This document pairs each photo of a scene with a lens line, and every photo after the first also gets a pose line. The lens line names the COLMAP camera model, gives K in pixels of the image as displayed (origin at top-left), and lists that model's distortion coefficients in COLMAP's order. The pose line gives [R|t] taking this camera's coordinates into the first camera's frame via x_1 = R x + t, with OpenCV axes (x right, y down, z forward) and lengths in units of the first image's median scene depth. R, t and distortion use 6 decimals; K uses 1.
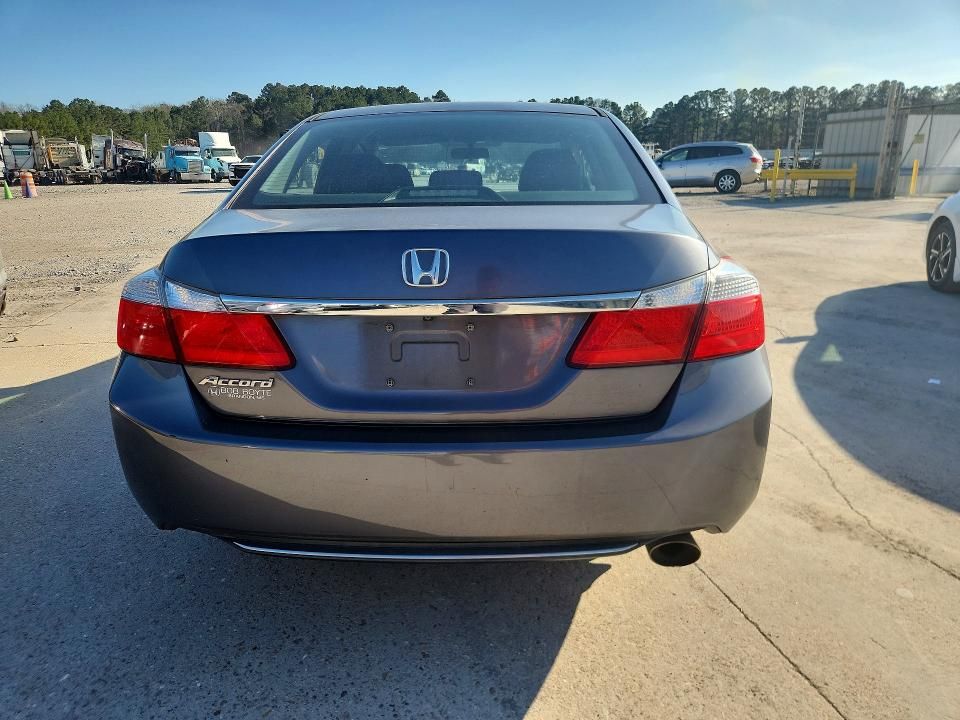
lens RADIAL K [[677.1, 0, 475.4], [0, 677.1, 363.8], [0, 0, 1]] dist [0.001424, -0.012187]
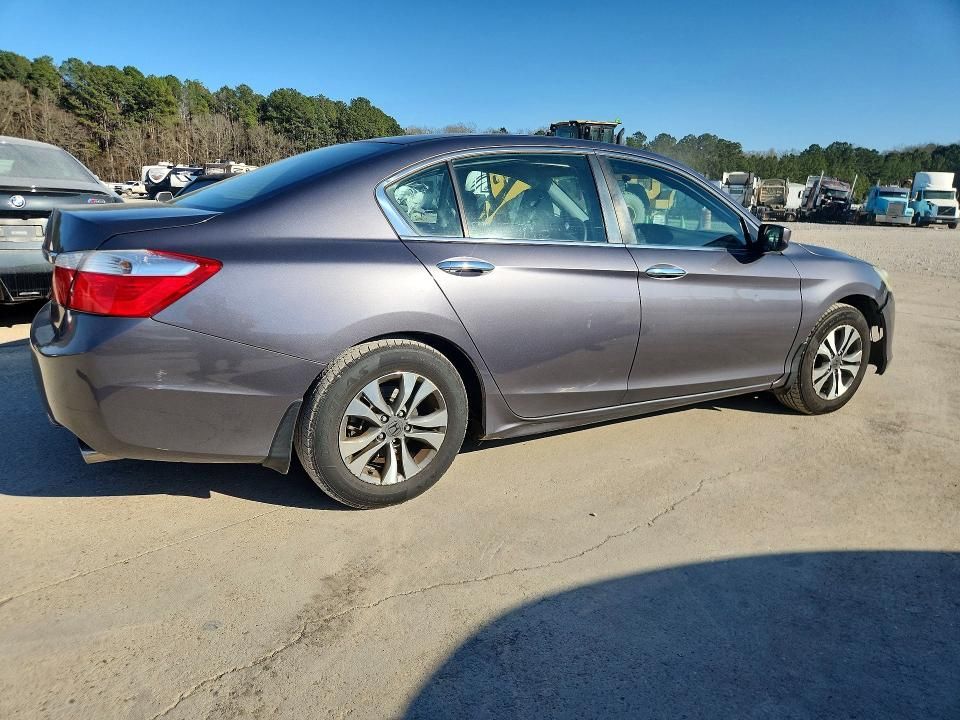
lens RADIAL K [[677.1, 0, 474.0], [0, 677.1, 367.3], [0, 0, 1]] dist [0.001424, -0.012187]
pose [[0.503353, 0.226363, -0.833904, 0.159675], [-0.270254, 0.957901, 0.096893, -0.020864], [0.820730, 0.176594, 0.543338, 0.075501]]
